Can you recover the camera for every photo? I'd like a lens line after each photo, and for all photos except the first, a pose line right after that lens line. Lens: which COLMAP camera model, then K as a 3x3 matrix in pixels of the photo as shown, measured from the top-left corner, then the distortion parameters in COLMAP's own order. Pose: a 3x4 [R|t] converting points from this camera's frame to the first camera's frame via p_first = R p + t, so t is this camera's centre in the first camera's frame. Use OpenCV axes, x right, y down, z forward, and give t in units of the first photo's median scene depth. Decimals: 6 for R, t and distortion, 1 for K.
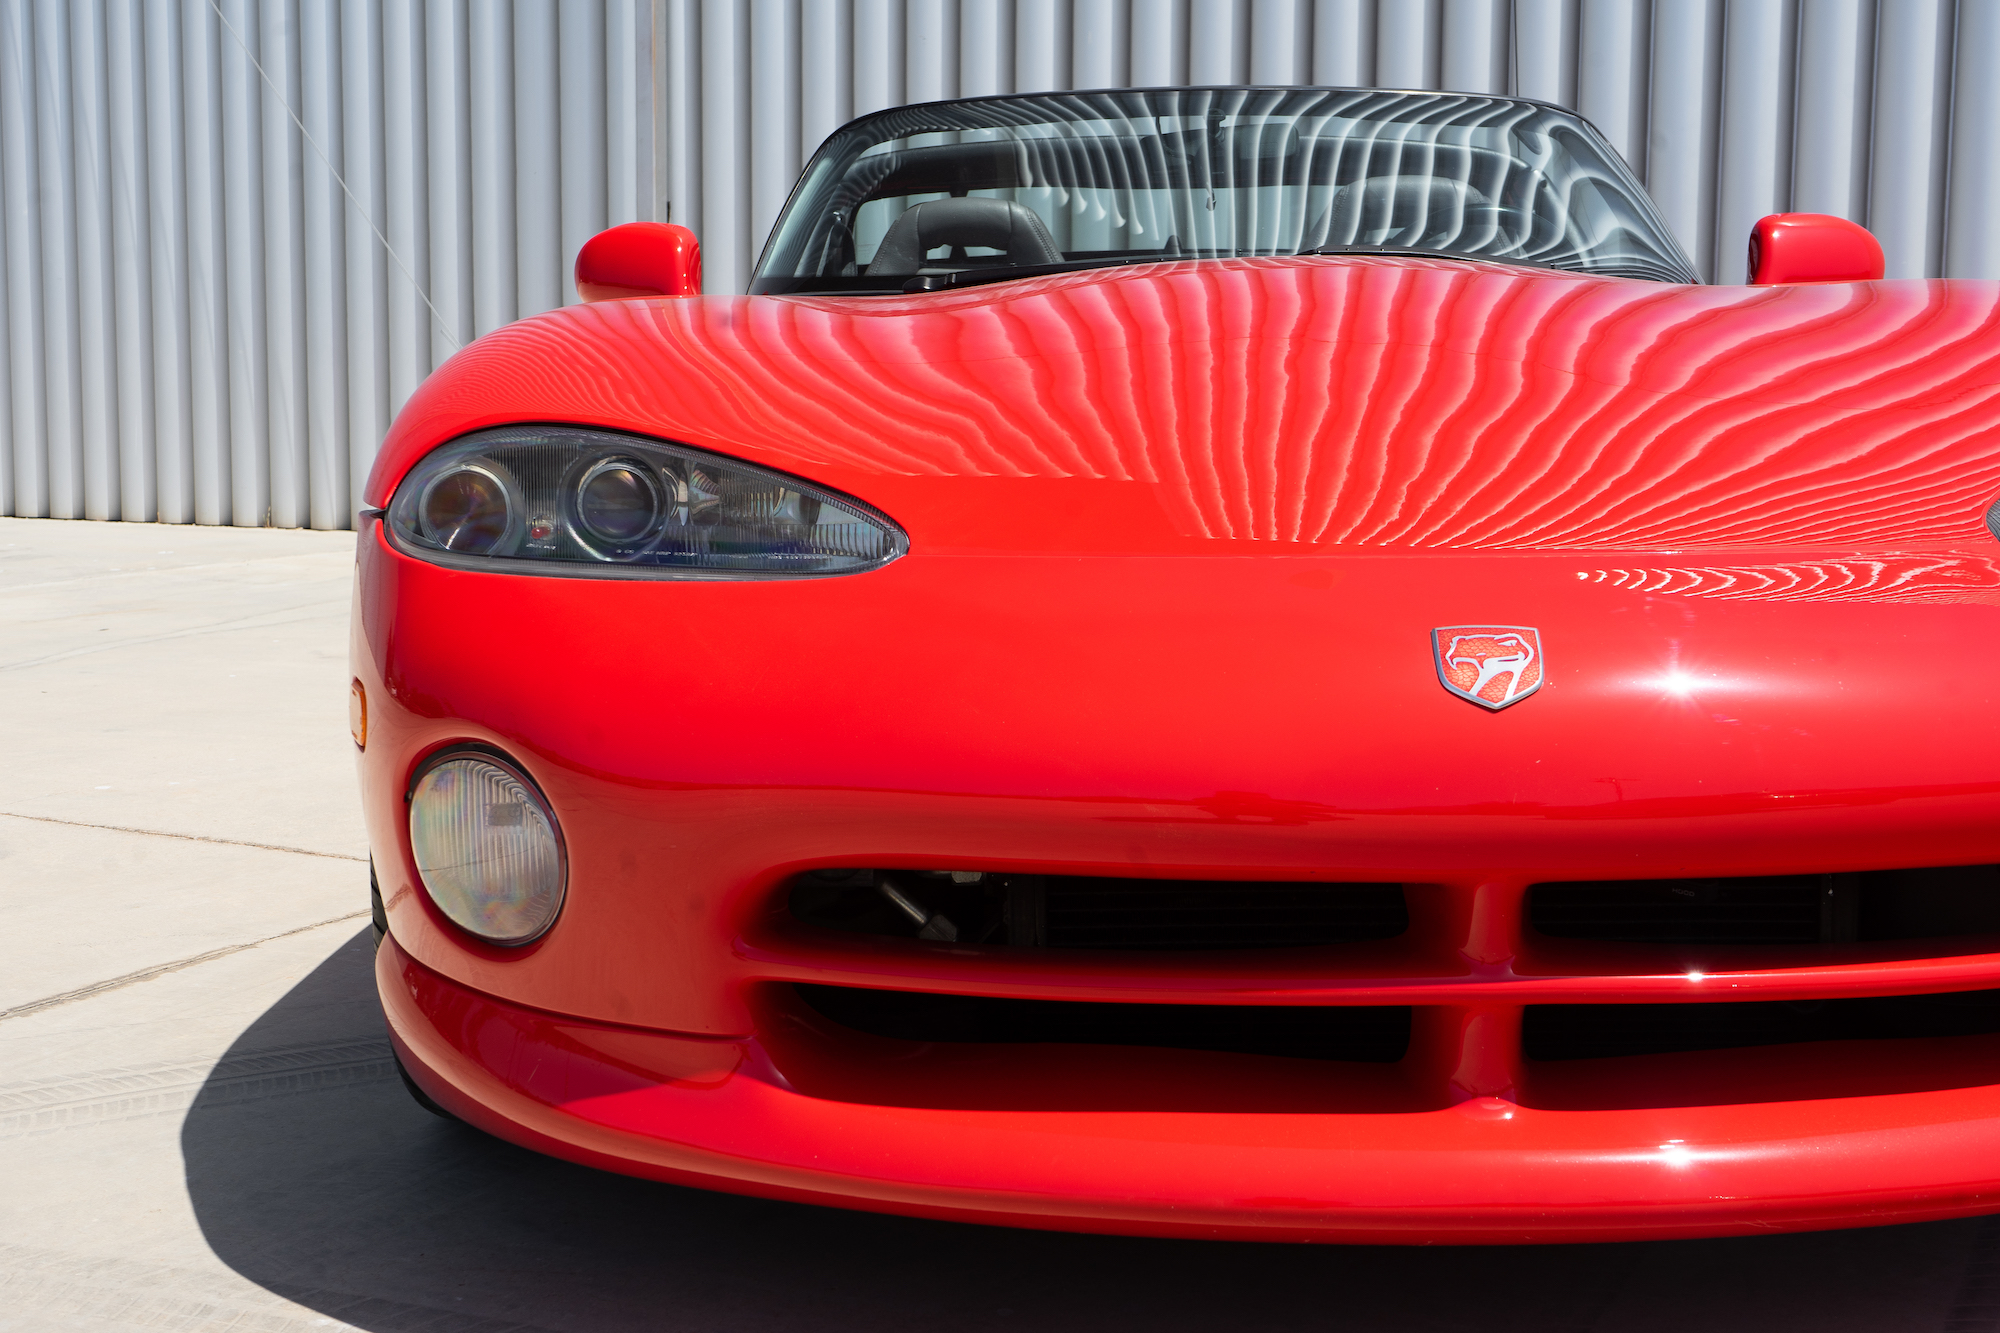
lens RADIAL K [[2584.7, 0, 998.9], [0, 2584.7, 660.2], [0, 0, 1]] dist [-0.022180, 0.000000]
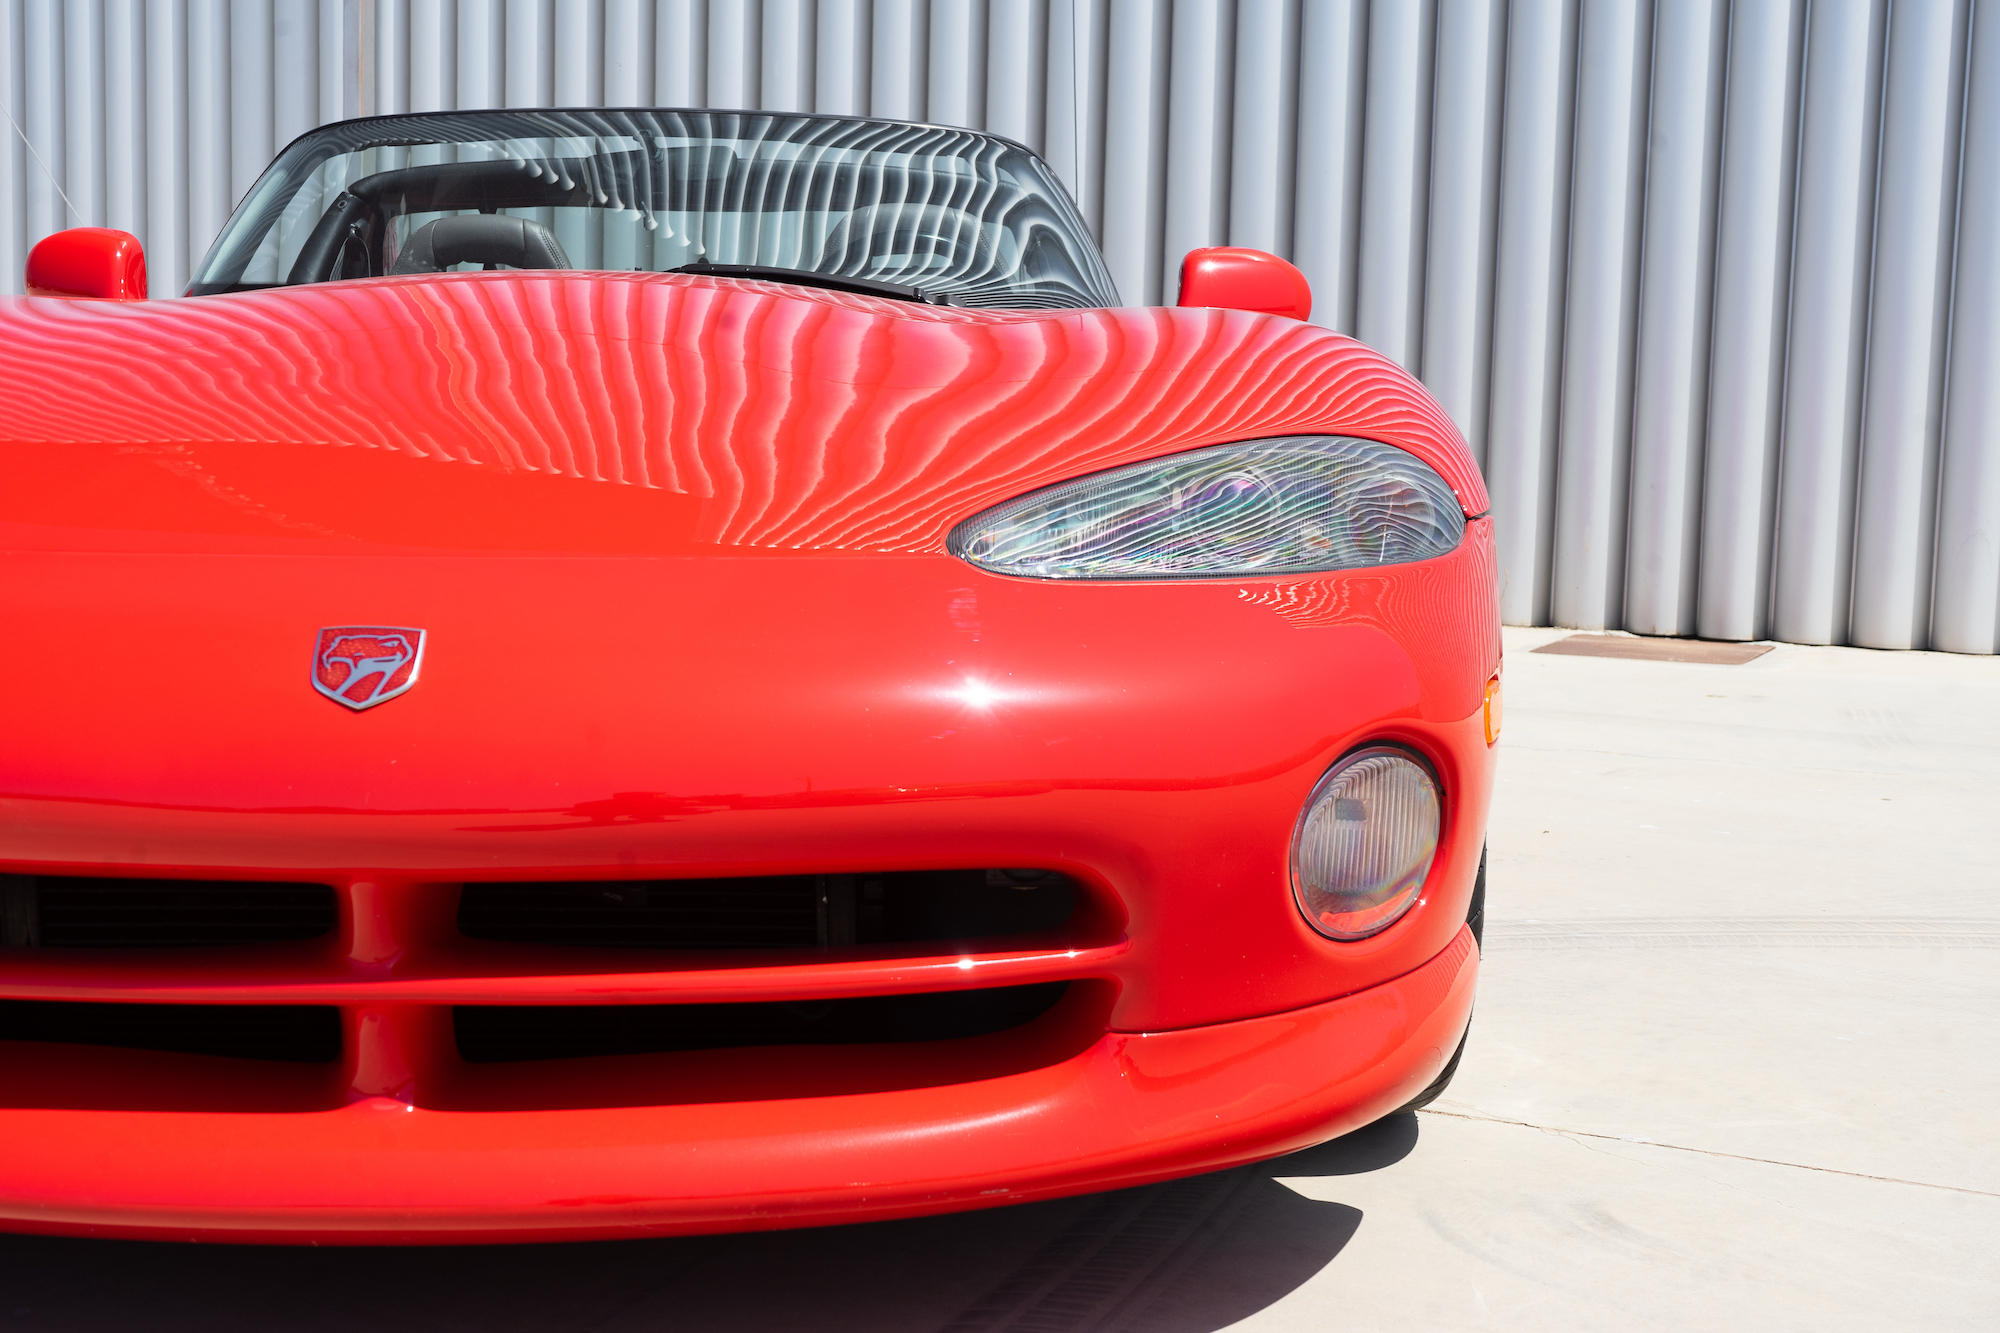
lens RADIAL K [[2527.6, 0, 1000.8], [0, 2527.6, 671.0], [0, 0, 1]] dist [-0.069226, 0.000000]
pose [[0.994994, 0.012192, 0.099184, 0.122091], [-0.011869, 0.999922, -0.003849, 0.001771], [-0.099223, 0.002653, 0.995062, 0.002864]]
